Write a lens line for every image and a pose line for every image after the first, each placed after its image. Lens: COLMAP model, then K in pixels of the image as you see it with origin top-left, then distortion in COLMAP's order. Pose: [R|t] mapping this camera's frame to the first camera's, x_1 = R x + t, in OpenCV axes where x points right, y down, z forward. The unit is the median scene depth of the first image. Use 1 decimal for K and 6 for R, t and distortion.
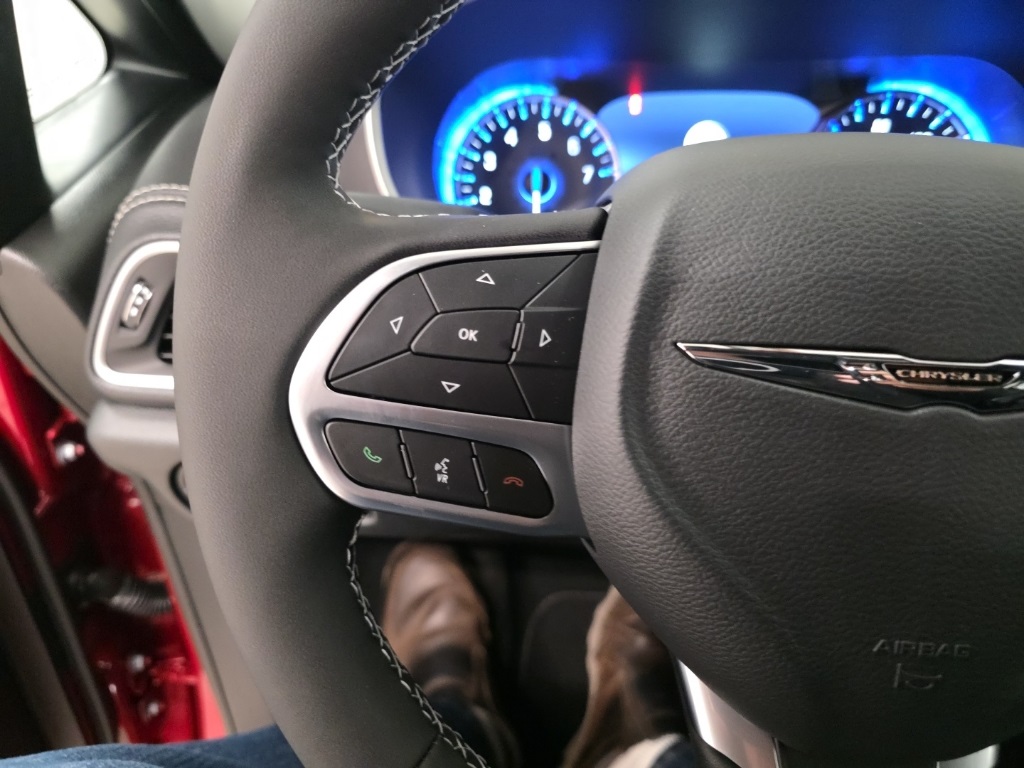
lens RADIAL K [[713.2, 0, 518.1], [0, 713.2, 379.1], [0, 0, 1]] dist [0.034627, -0.037220]
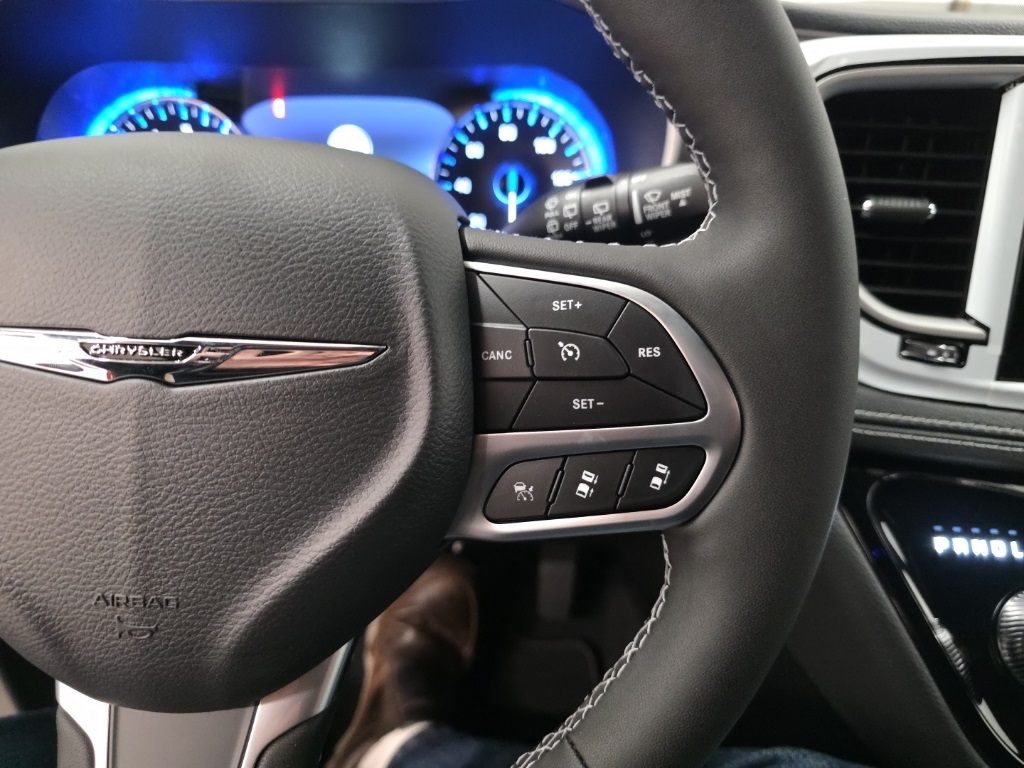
lens RADIAL K [[713.2, 0, 508.8], [0, 713.2, 378.4], [0, 0, 1]] dist [0.034627, -0.037220]
pose [[0.998108, -0.008299, 0.060922, 0.441114], [0.008865, 0.999920, -0.009029, 0.021051], [-0.060842, 0.009552, 0.998102, -0.055061]]
